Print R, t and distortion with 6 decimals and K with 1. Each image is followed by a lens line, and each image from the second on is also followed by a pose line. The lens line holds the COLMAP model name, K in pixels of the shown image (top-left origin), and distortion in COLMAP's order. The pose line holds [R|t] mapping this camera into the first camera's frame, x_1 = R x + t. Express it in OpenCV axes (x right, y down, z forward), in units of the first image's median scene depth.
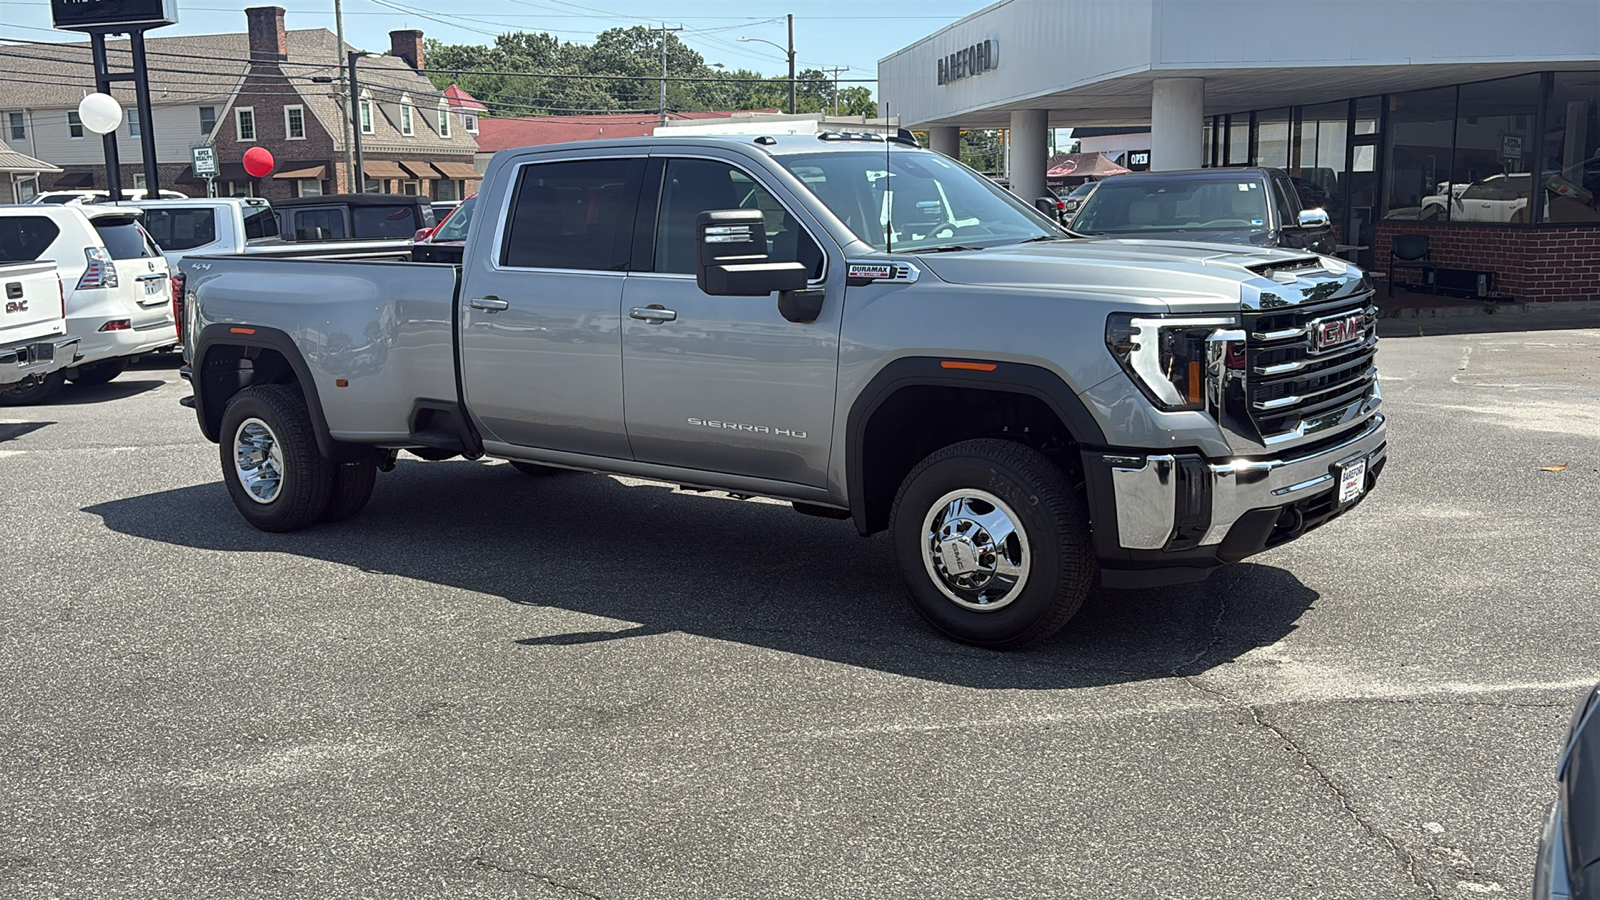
lens RADIAL K [[1489.4, 0, 789.5], [0, 1489.4, 449.5], [0, 0, 1]] dist [0.030928, 0.000000]
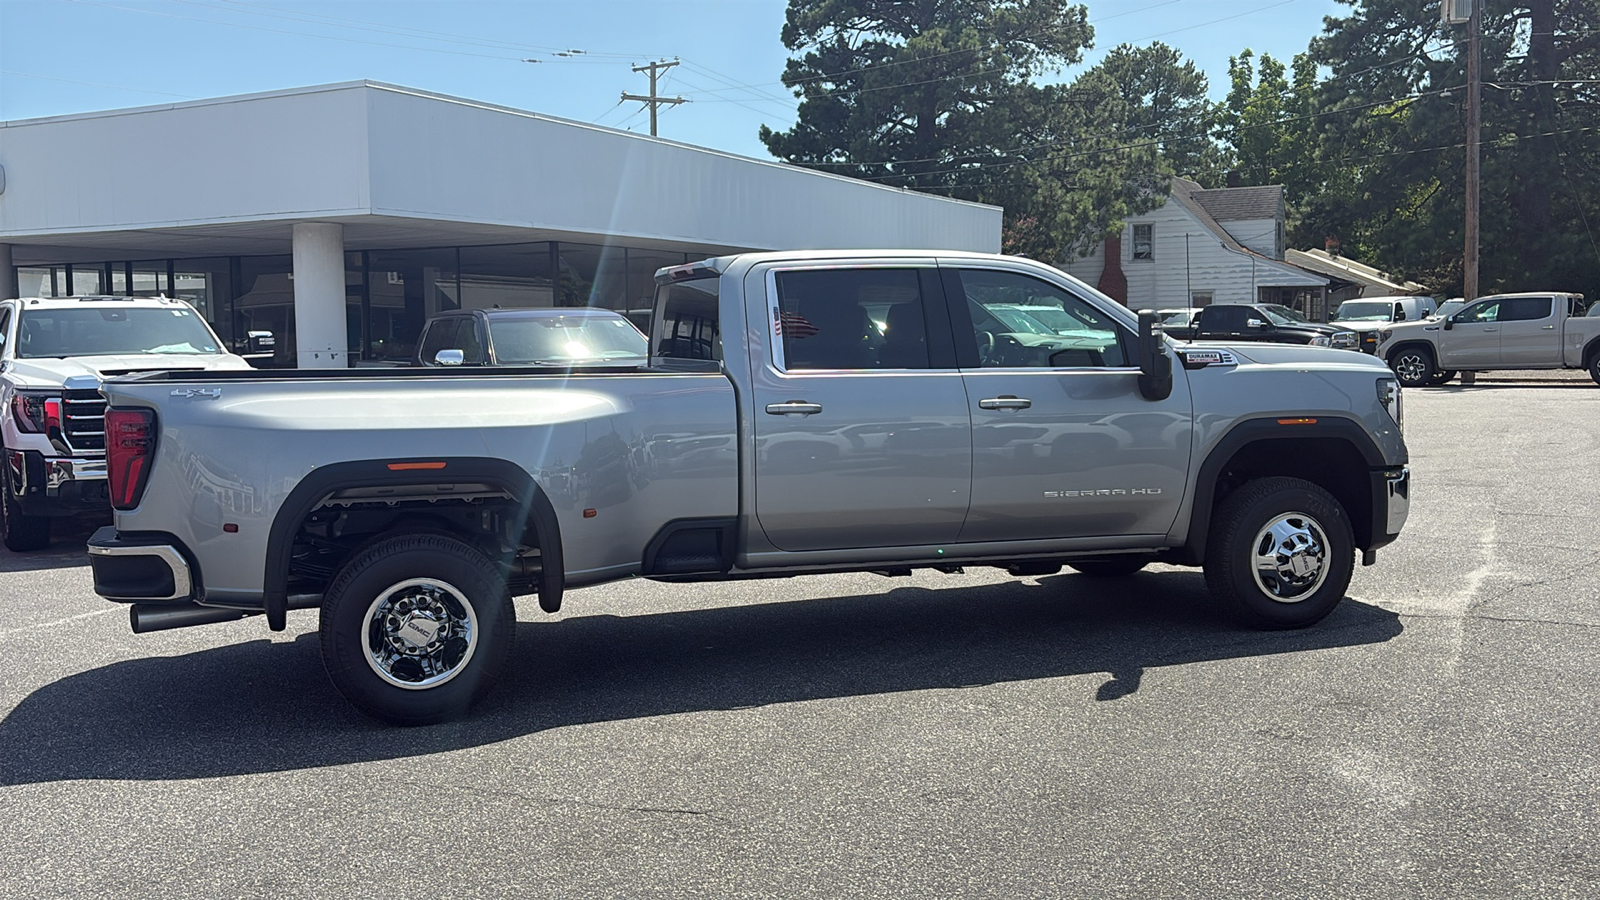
lens RADIAL K [[1481.0, 0, 763.5], [0, 1481.0, 444.6], [0, 0, 1]] dist [0.024642, 0.000000]
pose [[0.578274, -0.050598, 0.814272, -0.967947], [0.139979, 0.989428, -0.037928, -0.038853], [-0.803745, 0.135913, 0.579243, 0.446931]]
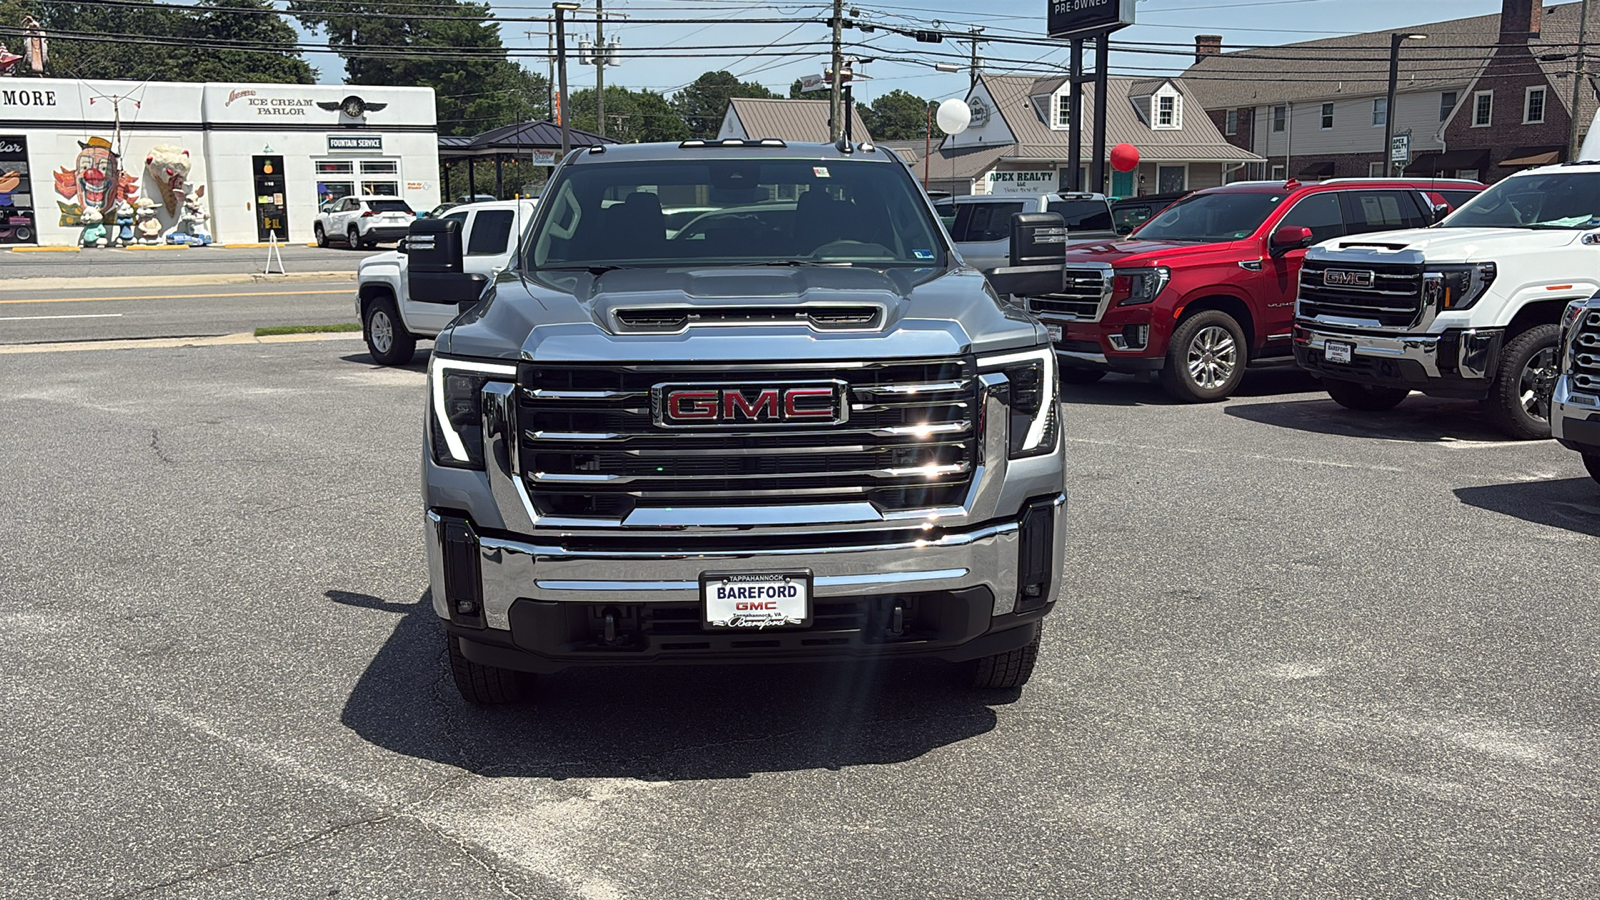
lens RADIAL K [[1489.4, 0, 795.7], [0, 1489.4, 454.8], [0, 0, 1]] dist [0.030928, 0.000000]
pose [[0.665452, 0.141563, -0.732894, 0.721184], [-0.132285, 0.988676, 0.070858, -0.084829], [0.734625, 0.049798, 0.676643, 0.389972]]
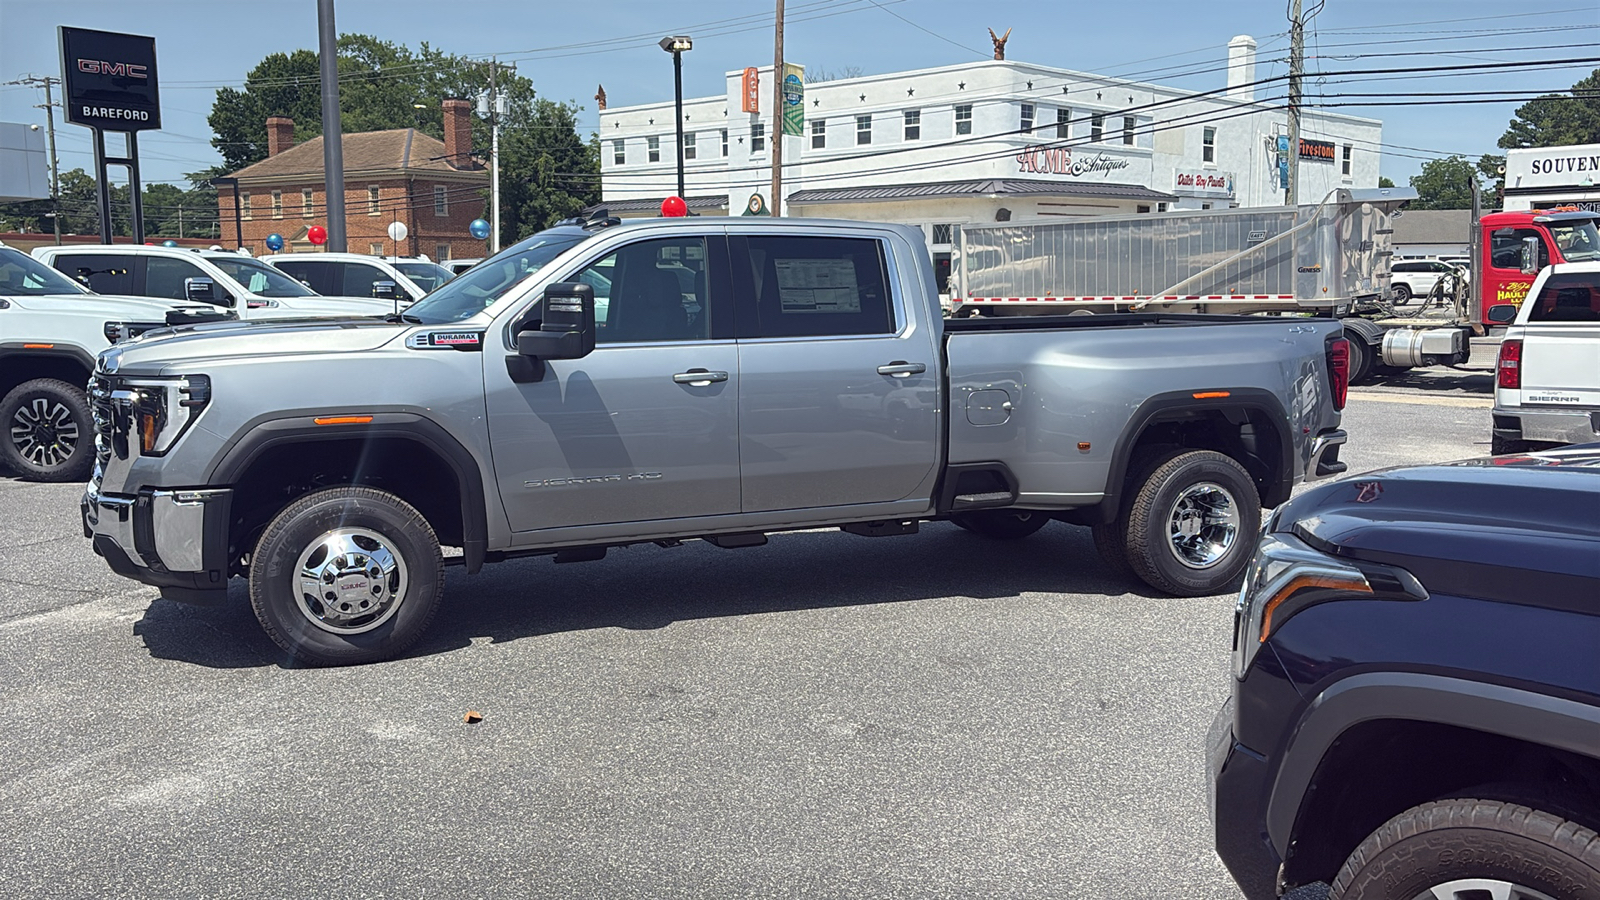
lens RADIAL K [[1489.4, 0, 813.4], [0, 1489.4, 479.5], [0, 0, 1]] dist [0.030928, 0.000000]
pose [[-0.473997, 0.145568, -0.868411, 0.901989], [-0.135397, 0.962461, 0.235235, -0.293685], [0.870054, 0.229081, -0.436494, 1.587896]]
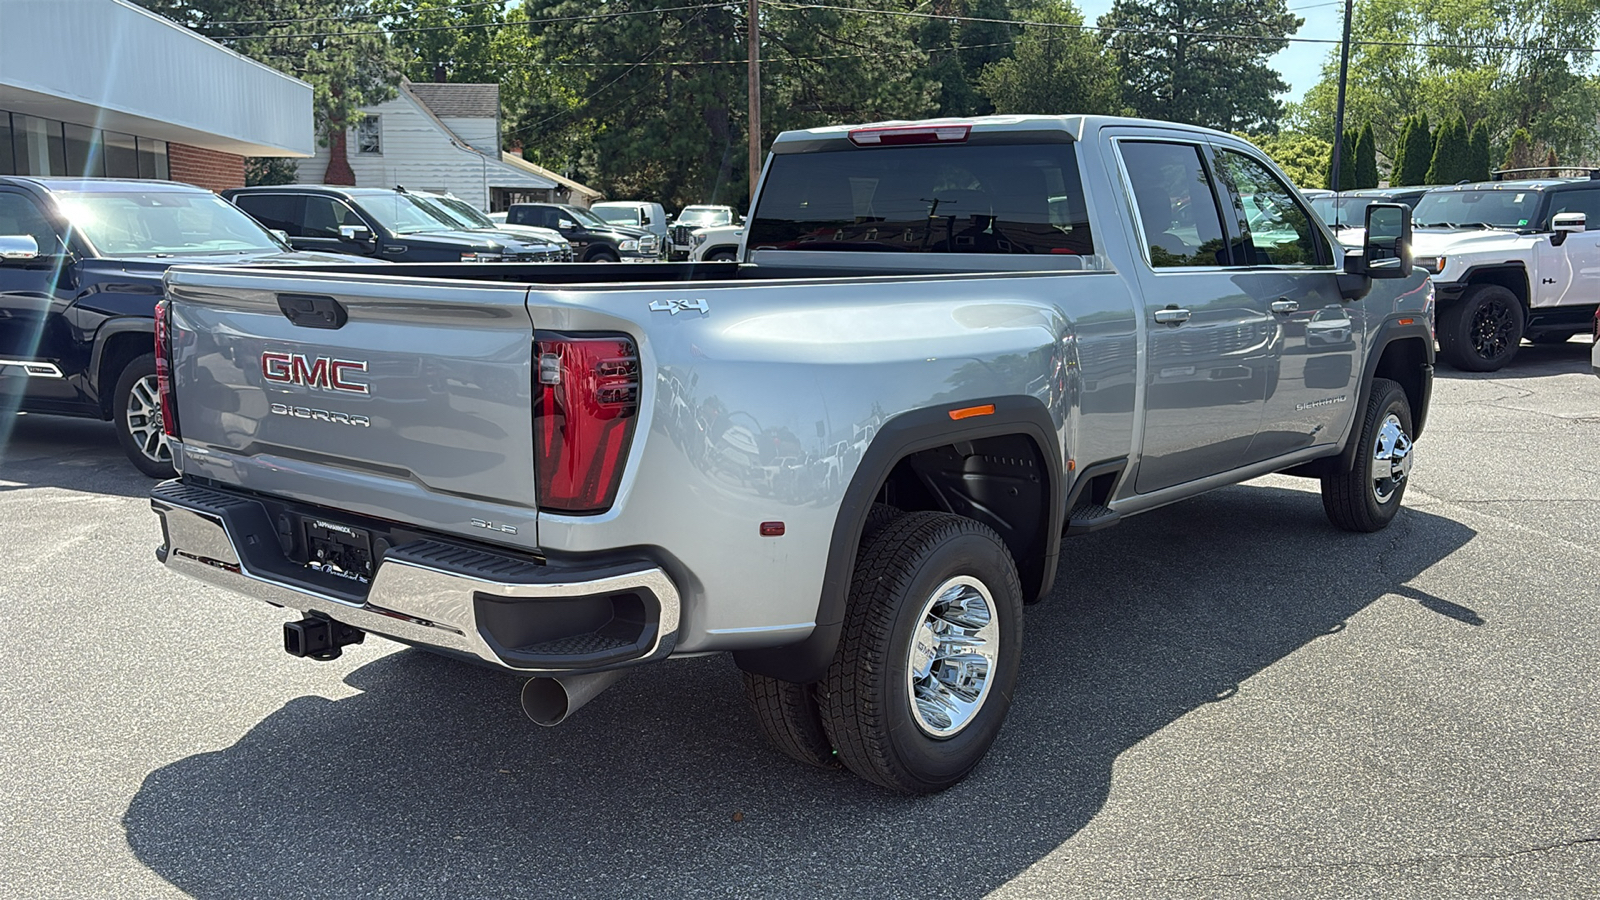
lens RADIAL K [[1481.0, 0, 774.4], [0, 1481.0, 481.9], [0, 0, 1]] dist [0.024642, 0.000000]
pose [[0.026650, -0.149207, 0.988447, -0.955942], [0.162237, 0.976334, 0.143004, -0.151898], [-0.986392, 0.156552, 0.050226, 1.141860]]
